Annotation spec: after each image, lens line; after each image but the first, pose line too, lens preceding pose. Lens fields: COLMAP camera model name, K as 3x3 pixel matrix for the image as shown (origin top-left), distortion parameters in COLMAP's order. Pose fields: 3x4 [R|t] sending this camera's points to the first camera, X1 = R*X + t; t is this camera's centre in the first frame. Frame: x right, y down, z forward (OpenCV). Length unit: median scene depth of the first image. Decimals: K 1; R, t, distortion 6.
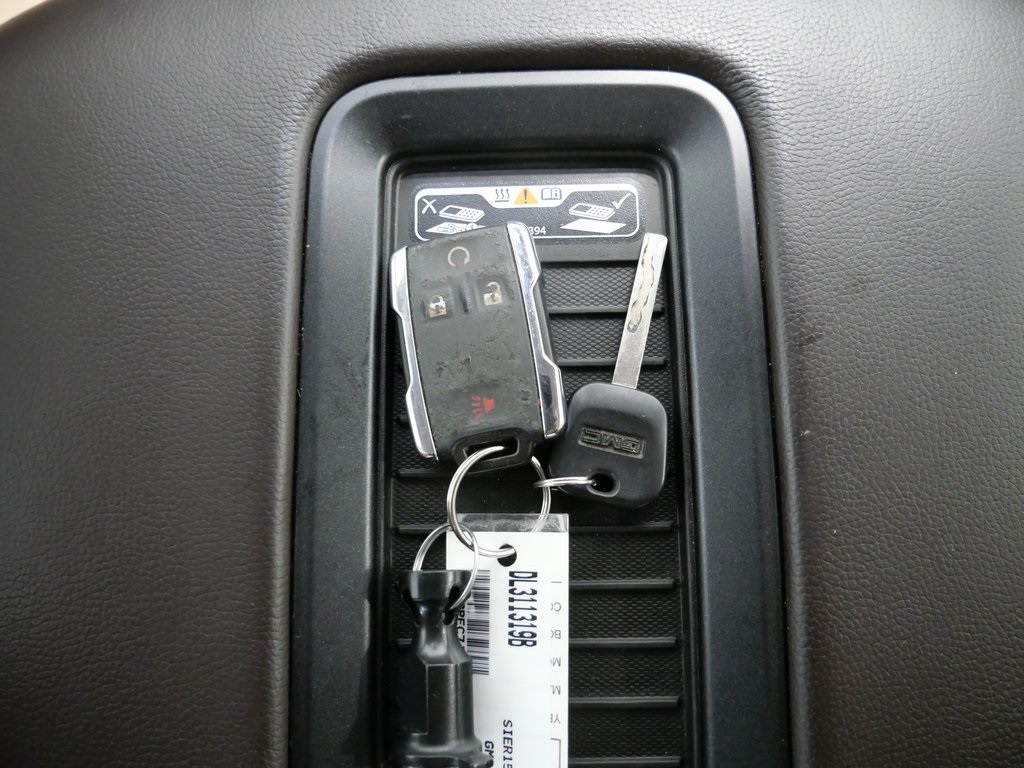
lens RADIAL K [[749.2, 0, 512.2], [0, 749.2, 384.6], [0, 0, 1]] dist [-0.043261, 0.022326]
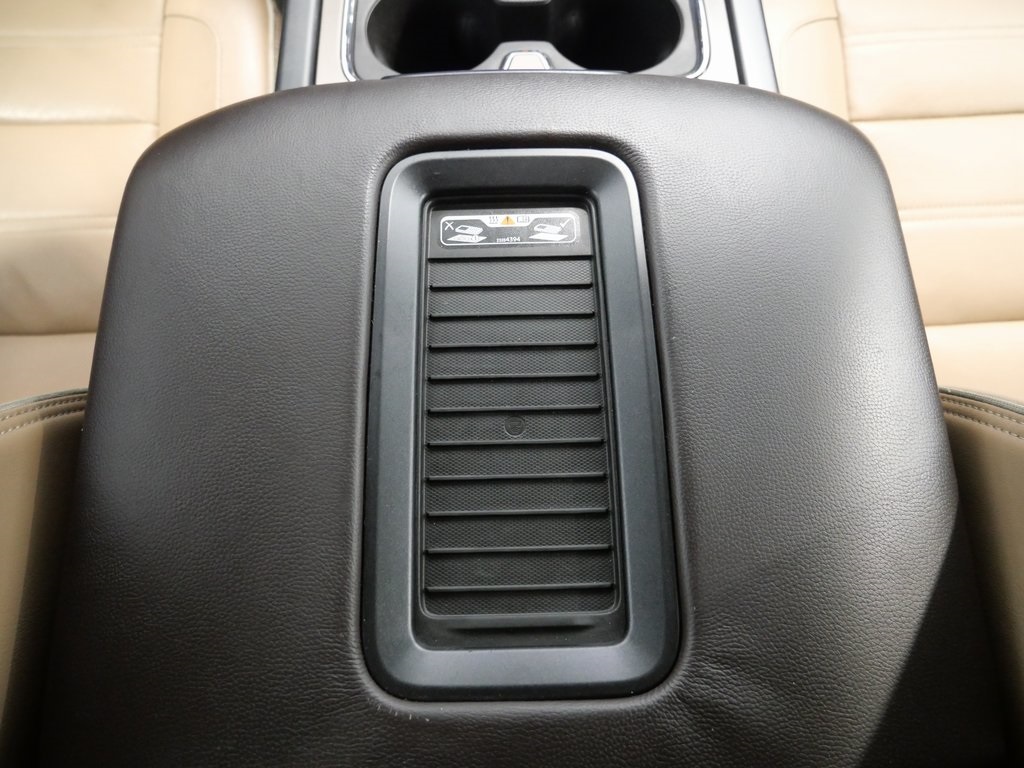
lens RADIAL K [[749.2, 0, 509.9], [0, 749.2, 384.5], [0, 0, 1]] dist [-0.043261, 0.022326]
pose [[0.999589, -0.000550, 0.028666, -0.025796], [0.006296, 0.979626, -0.200730, 0.455126], [-0.027972, 0.200827, 0.979227, -0.573749]]
